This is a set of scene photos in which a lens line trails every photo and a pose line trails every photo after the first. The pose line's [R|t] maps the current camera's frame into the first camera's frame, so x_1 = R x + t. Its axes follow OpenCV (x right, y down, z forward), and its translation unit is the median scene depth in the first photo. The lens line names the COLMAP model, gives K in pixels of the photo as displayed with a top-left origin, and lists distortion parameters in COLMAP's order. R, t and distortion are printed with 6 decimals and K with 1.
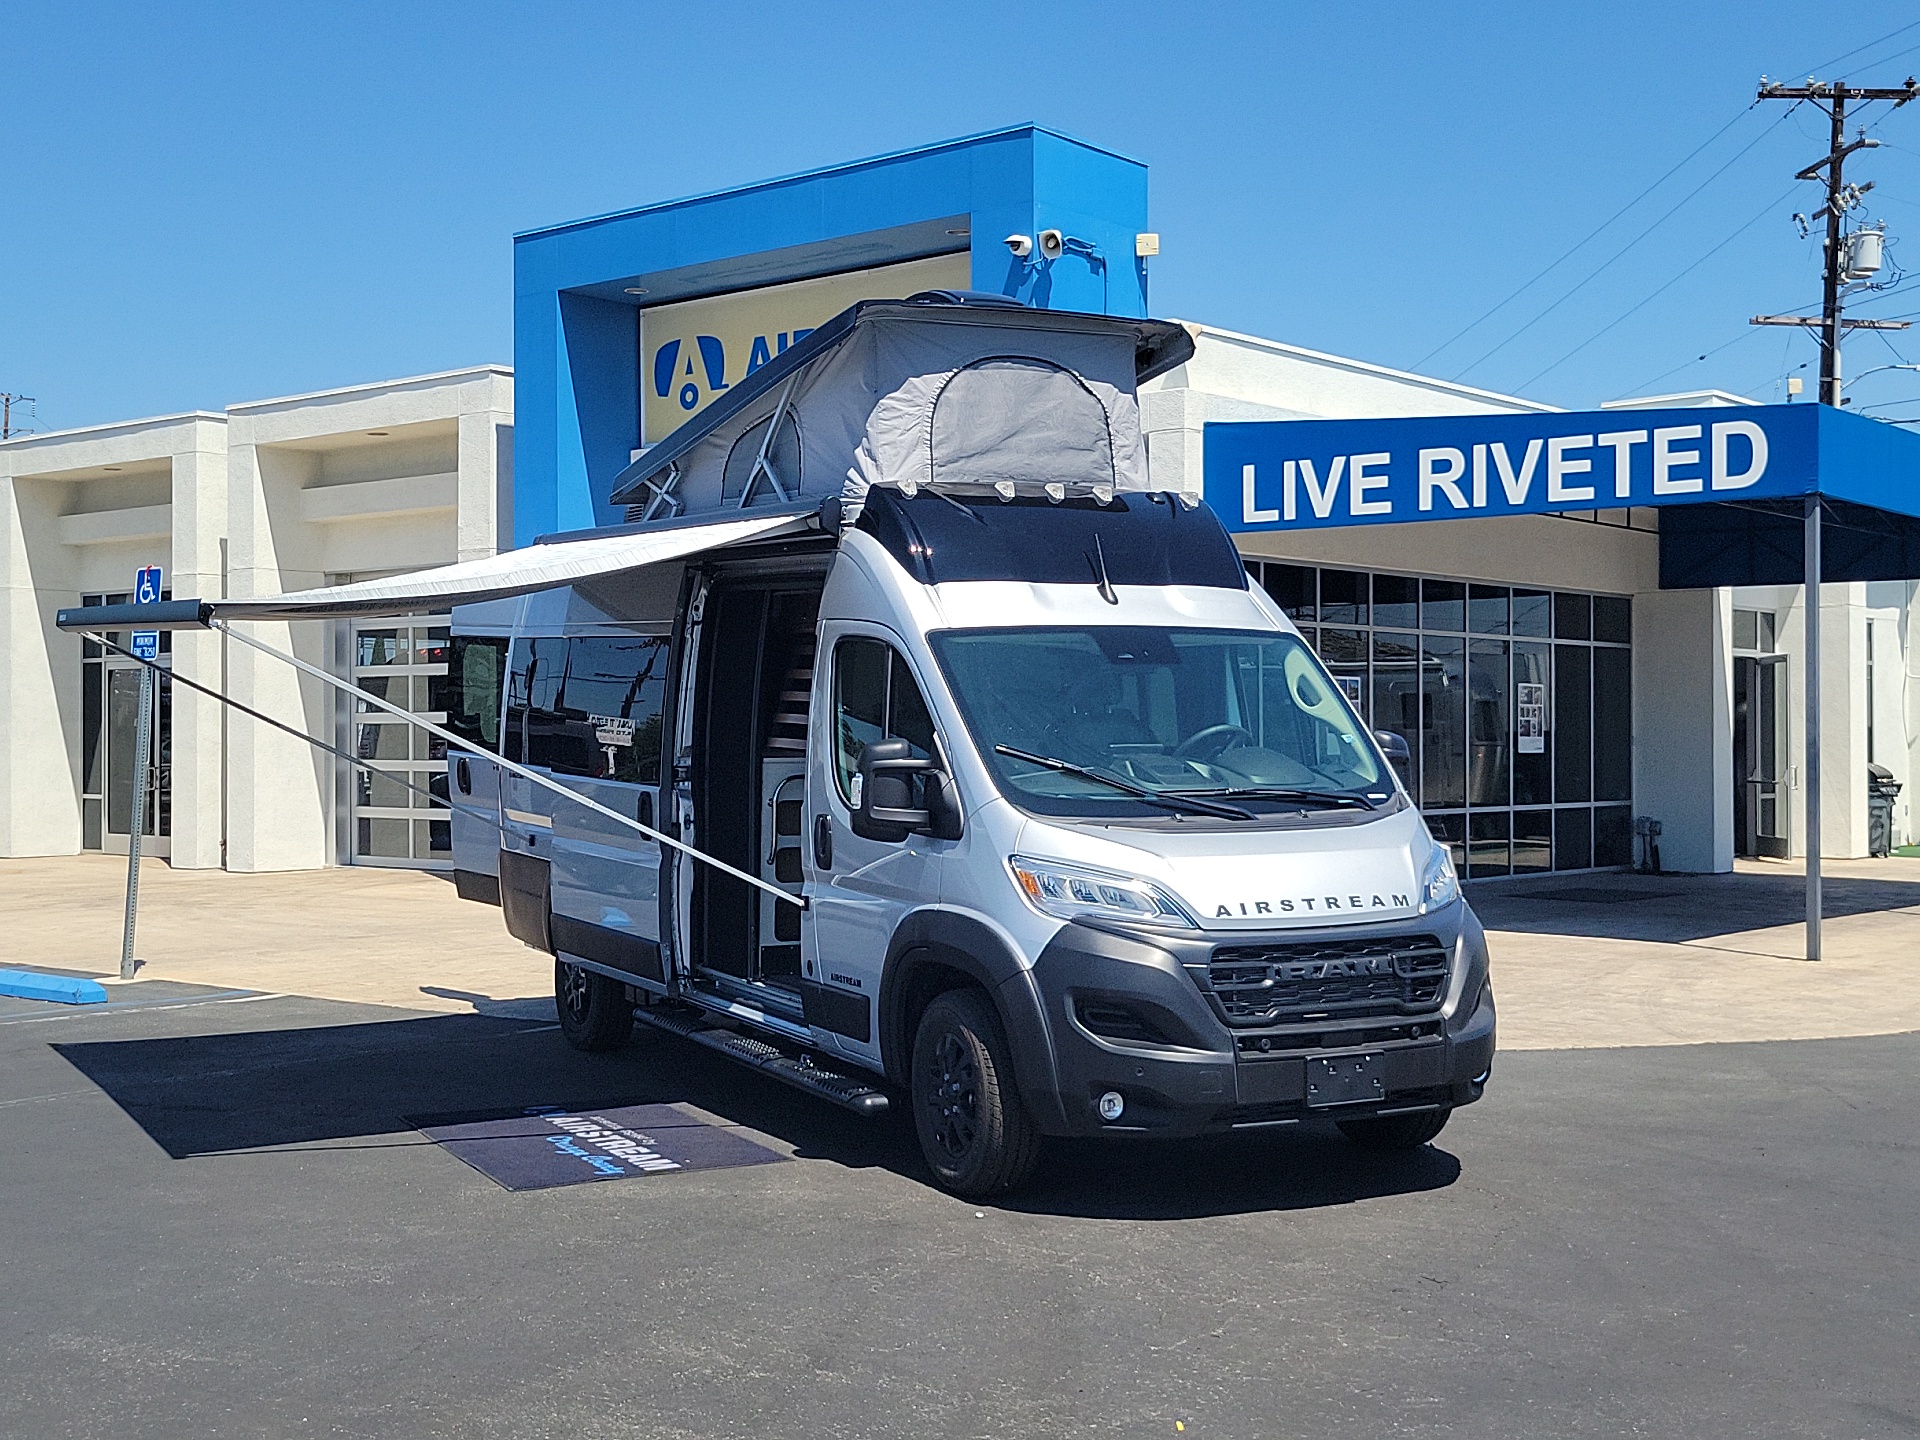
lens RADIAL K [[2354.7, 0, 960.0], [0, 2354.7, 720.0], [0, 0, 1]] dist [0.007136, 0.054753]
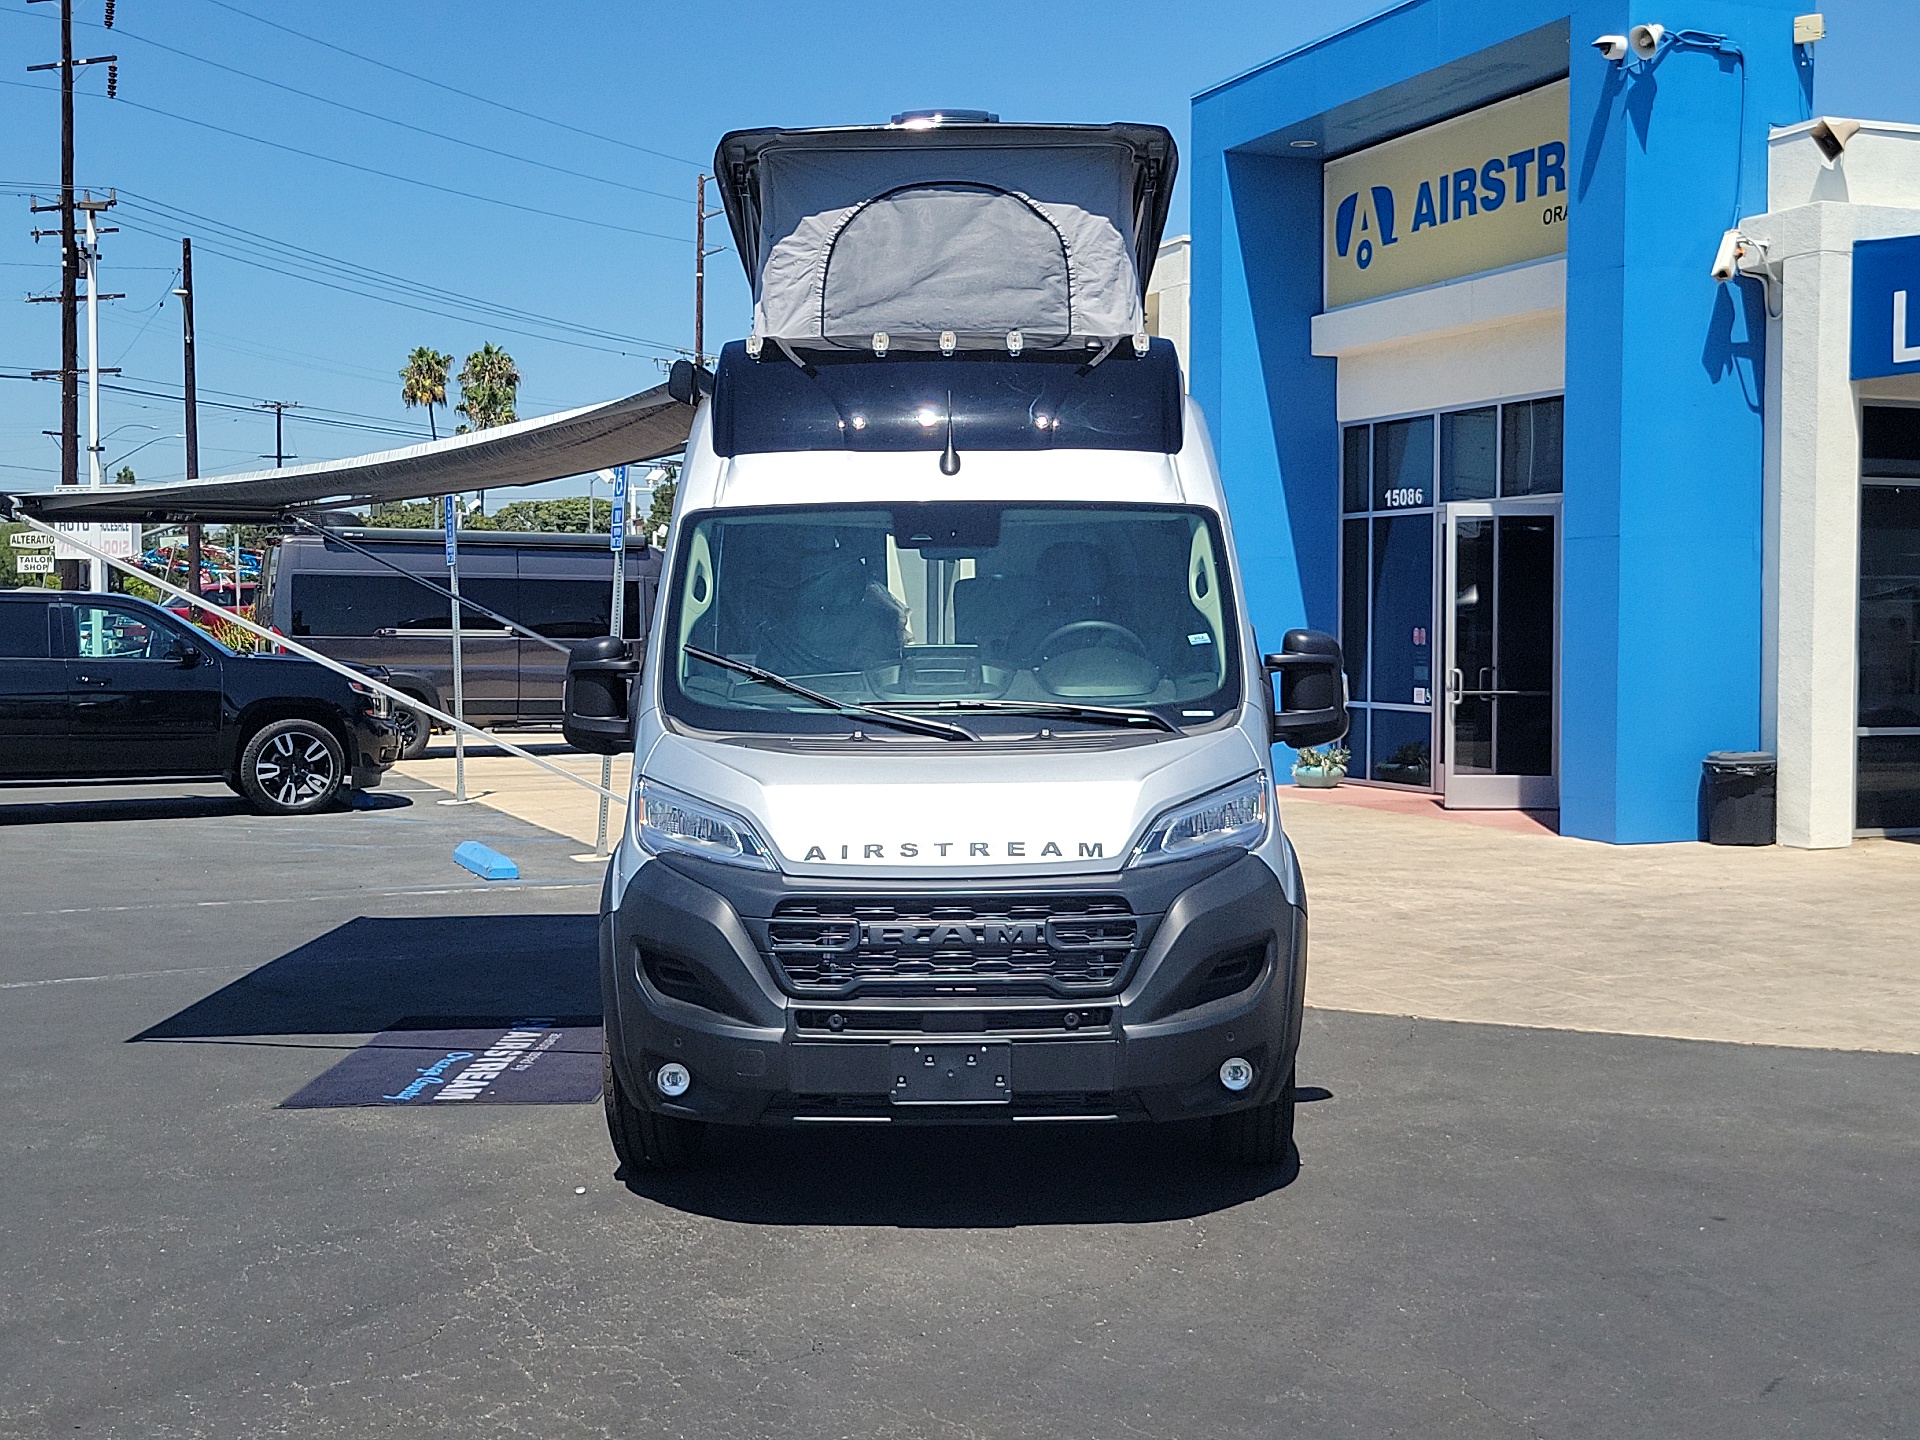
lens RADIAL K [[2354.7, 0, 960.0], [0, 2354.7, 720.0], [0, 0, 1]] dist [0.007136, 0.054753]
pose [[0.885037, 0.021943, -0.465003, 0.451574], [0.001429, 0.998756, 0.049849, -0.004210], [0.465518, -0.044783, 0.883905, 0.263716]]
